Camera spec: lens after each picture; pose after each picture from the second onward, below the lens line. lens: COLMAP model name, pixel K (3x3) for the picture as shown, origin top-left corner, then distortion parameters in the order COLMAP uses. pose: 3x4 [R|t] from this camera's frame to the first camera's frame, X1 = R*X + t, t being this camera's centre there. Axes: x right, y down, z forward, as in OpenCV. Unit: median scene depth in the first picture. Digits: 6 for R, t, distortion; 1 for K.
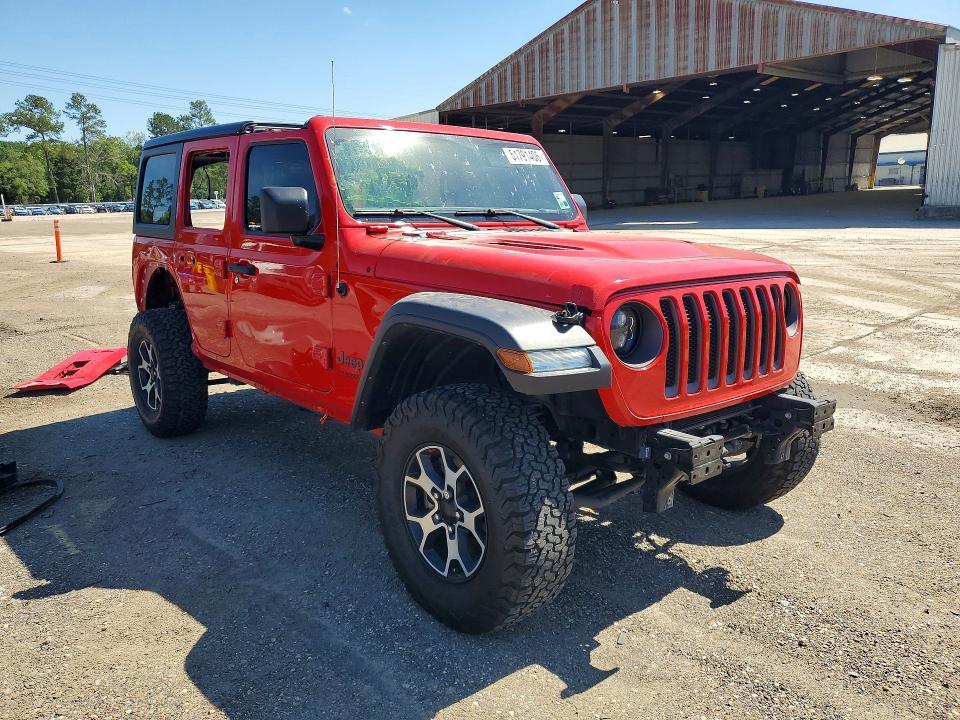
lens RADIAL K [[747.4, 0, 459.8], [0, 747.4, 345.8], [0, 0, 1]] dist [0.025495, -0.003224]
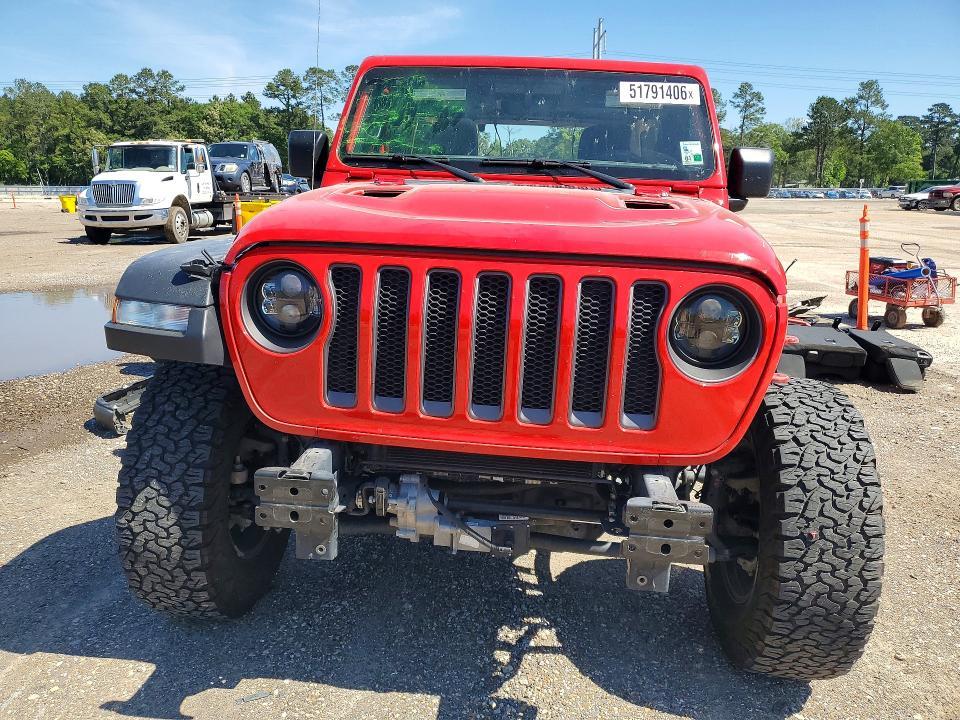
lens RADIAL K [[749.0, 0, 480.0], [0, 749.0, 360.0], [0, 0, 1]] dist [0.020773, -0.000833]
pose [[0.697796, 0.188895, -0.690941, 0.654868], [-0.166607, 0.980948, 0.099920, -0.050860], [0.696651, 0.045392, 0.715973, 0.457004]]
